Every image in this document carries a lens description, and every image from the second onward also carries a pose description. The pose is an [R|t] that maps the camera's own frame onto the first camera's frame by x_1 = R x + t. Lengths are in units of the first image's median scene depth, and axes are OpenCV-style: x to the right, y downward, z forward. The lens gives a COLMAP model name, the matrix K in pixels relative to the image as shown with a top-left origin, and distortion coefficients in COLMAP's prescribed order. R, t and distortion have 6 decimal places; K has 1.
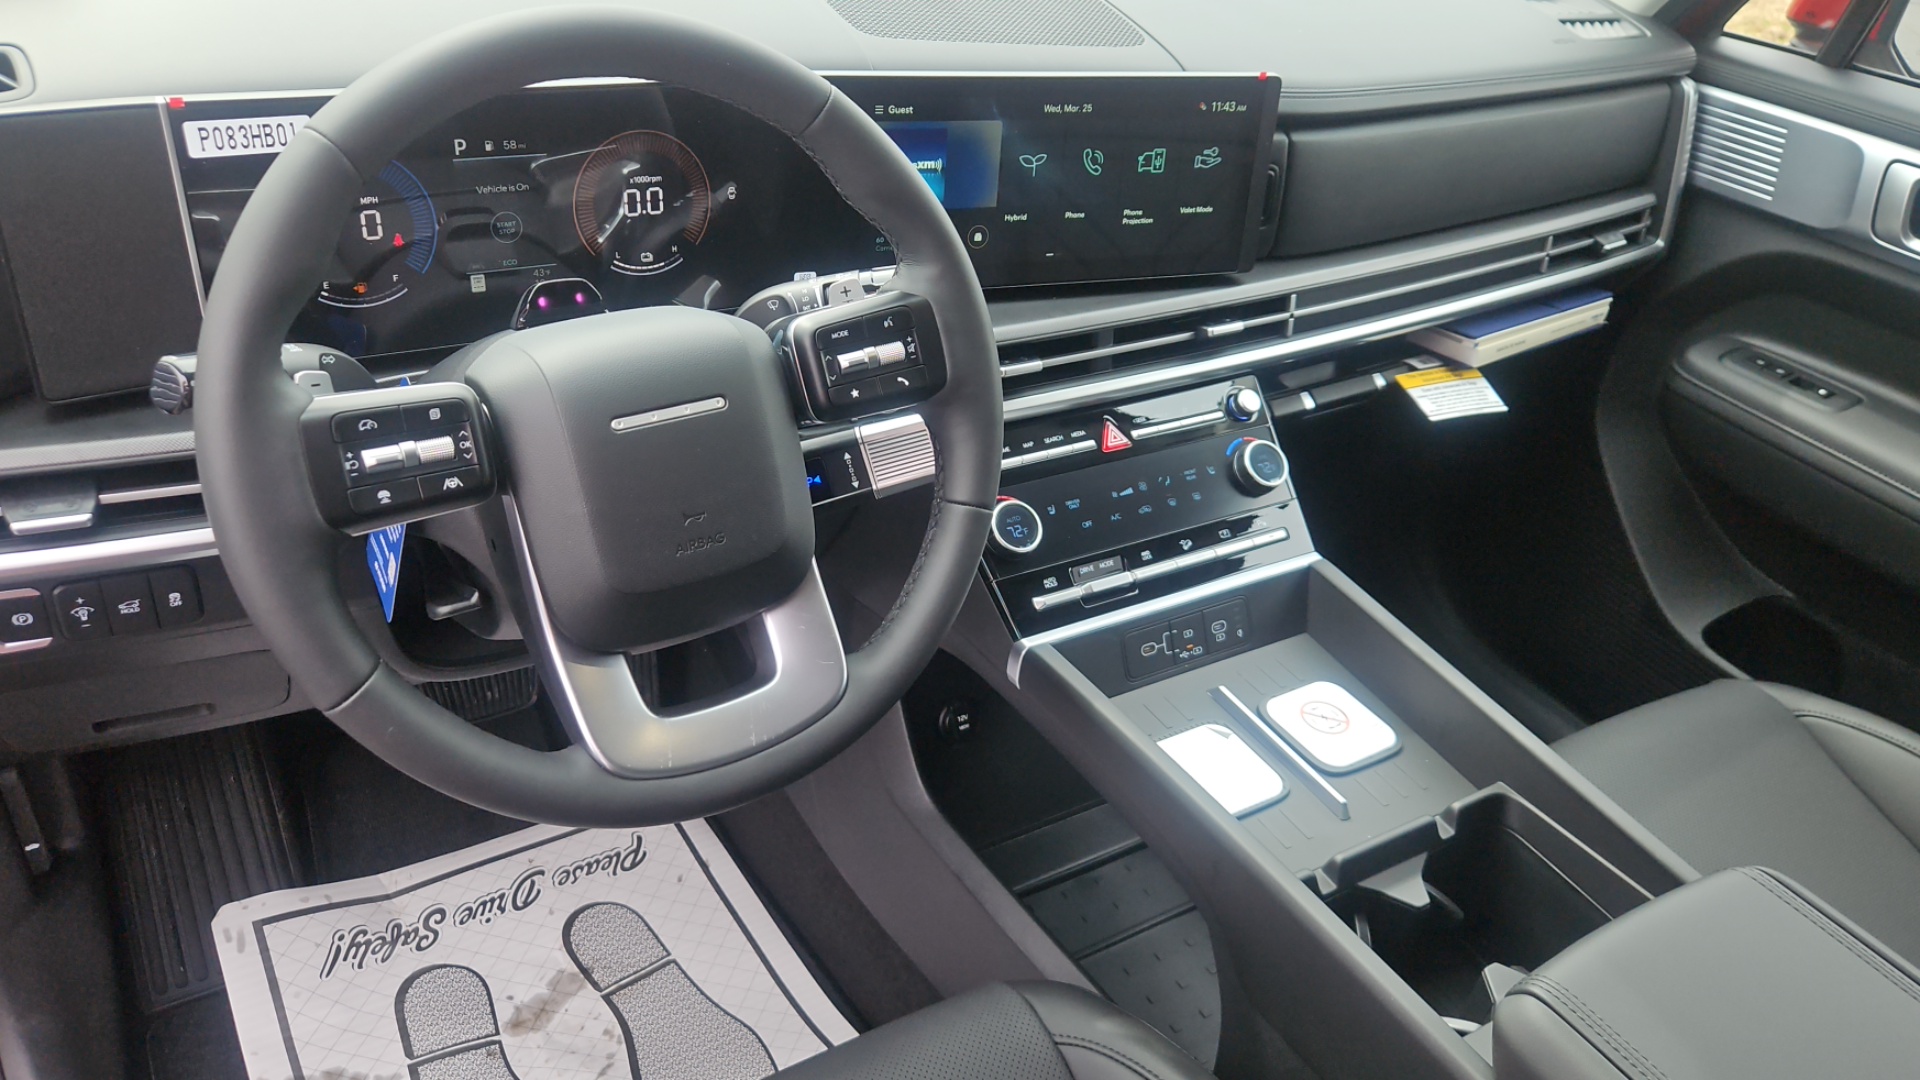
lens RADIAL K [[1408.0, 0, 958.7], [0, 1408.0, 527.2], [0, 0, 1]] dist [0.064517, -0.023265]
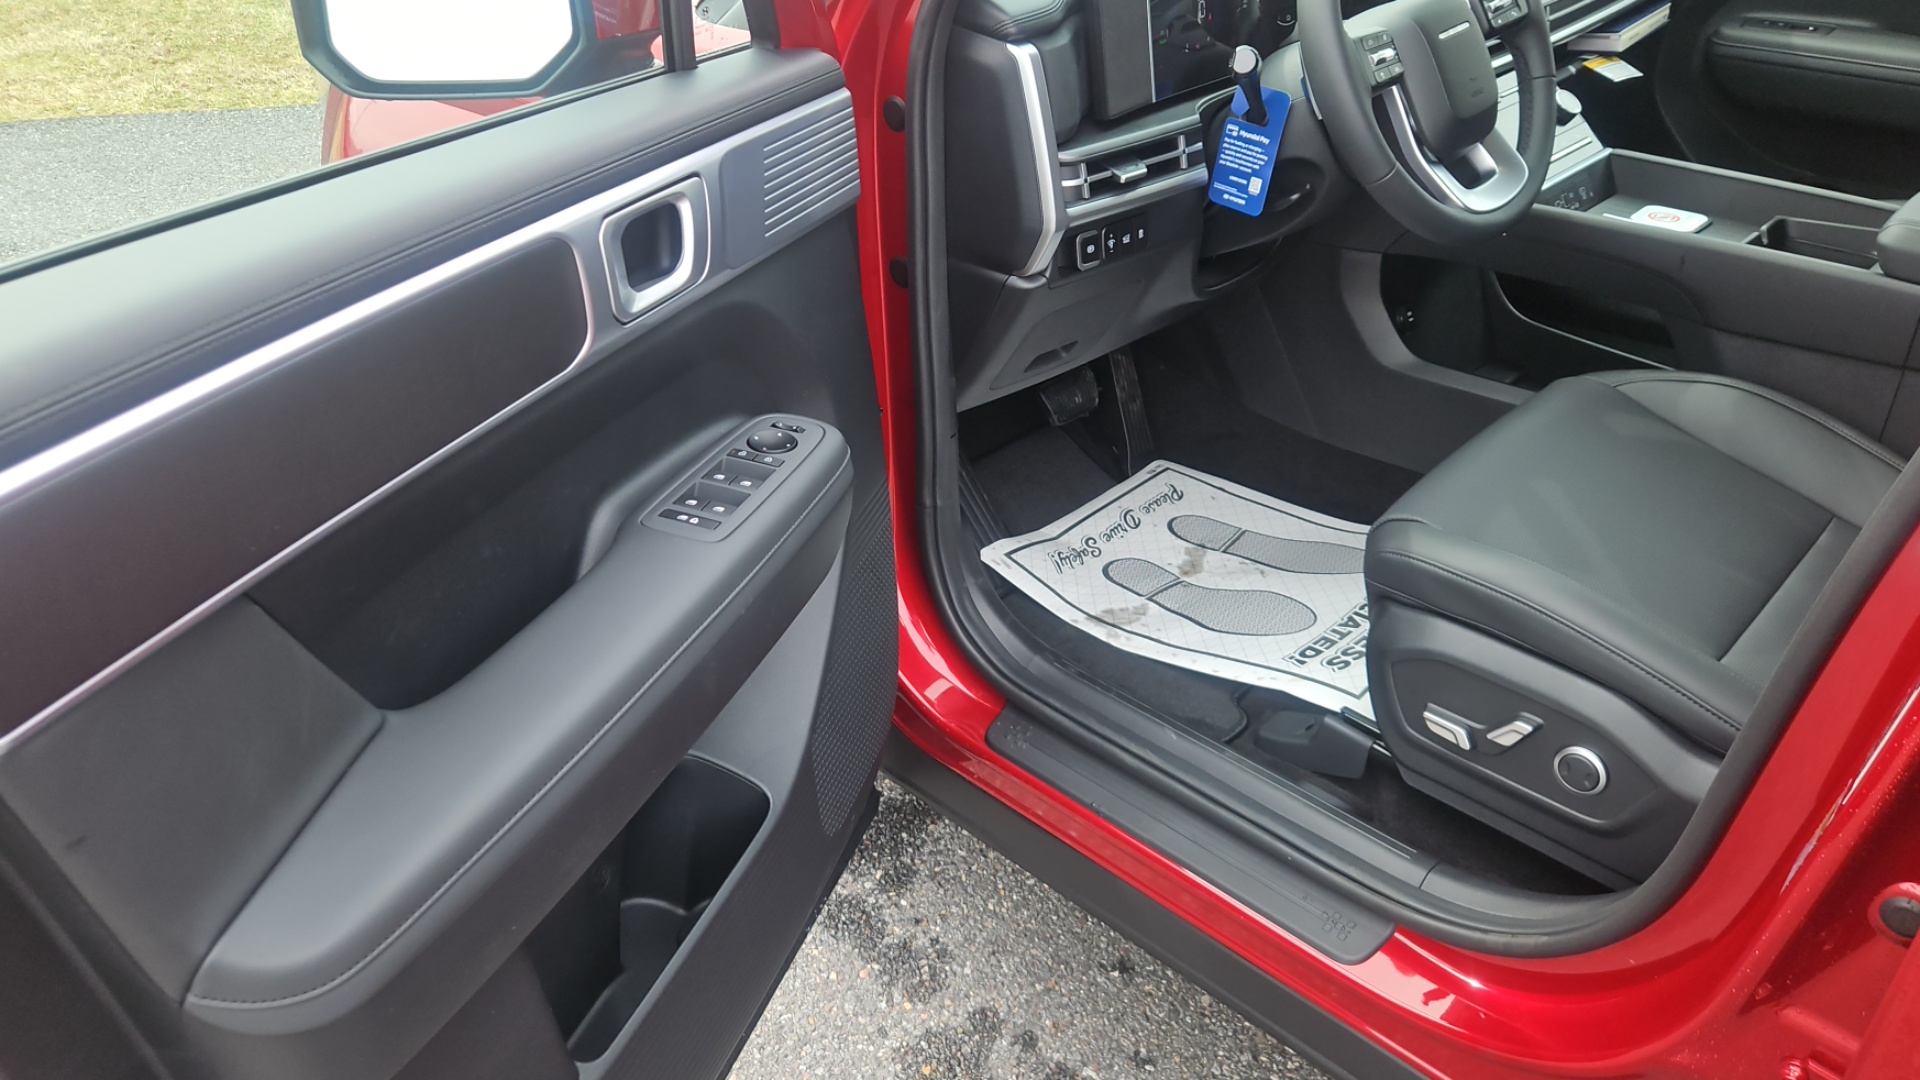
lens RADIAL K [[1408.0, 0, 956.9], [0, 1408.0, 529.7], [0, 0, 1]] dist [0.064517, -0.023265]
pose [[0.961258, -0.244940, 0.126439, -0.666638], [0.247801, 0.968784, -0.007175, 0.227309], [-0.120734, 0.038229, 0.991948, -0.464196]]
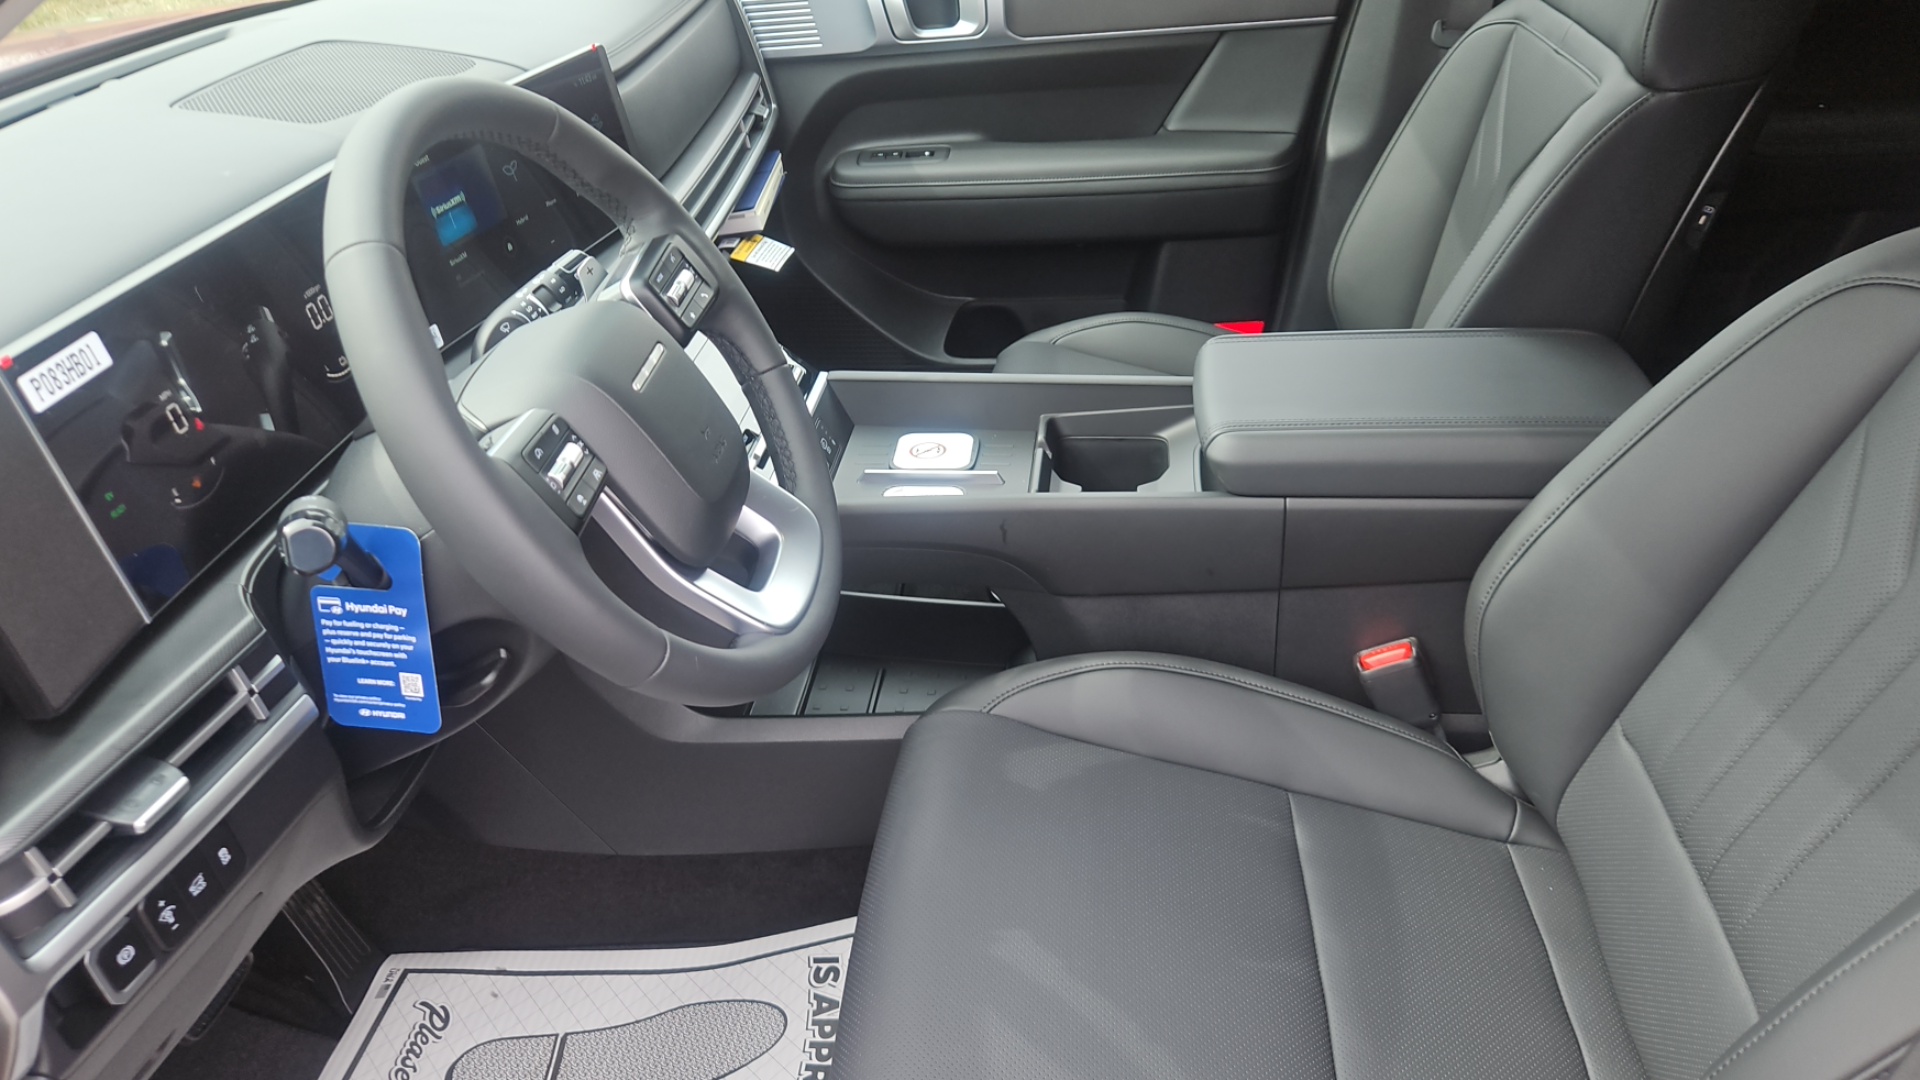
lens RADIAL K [[1408.0, 0, 954.7], [0, 1408.0, 557.2], [0, 0, 1]] dist [0.064517, -0.023265]
pose [[0.607619, -0.539199, 0.583150, -0.424613], [0.544921, 0.817184, 0.187808, -0.015581], [-0.577807, 0.203655, 0.790357, -0.043271]]
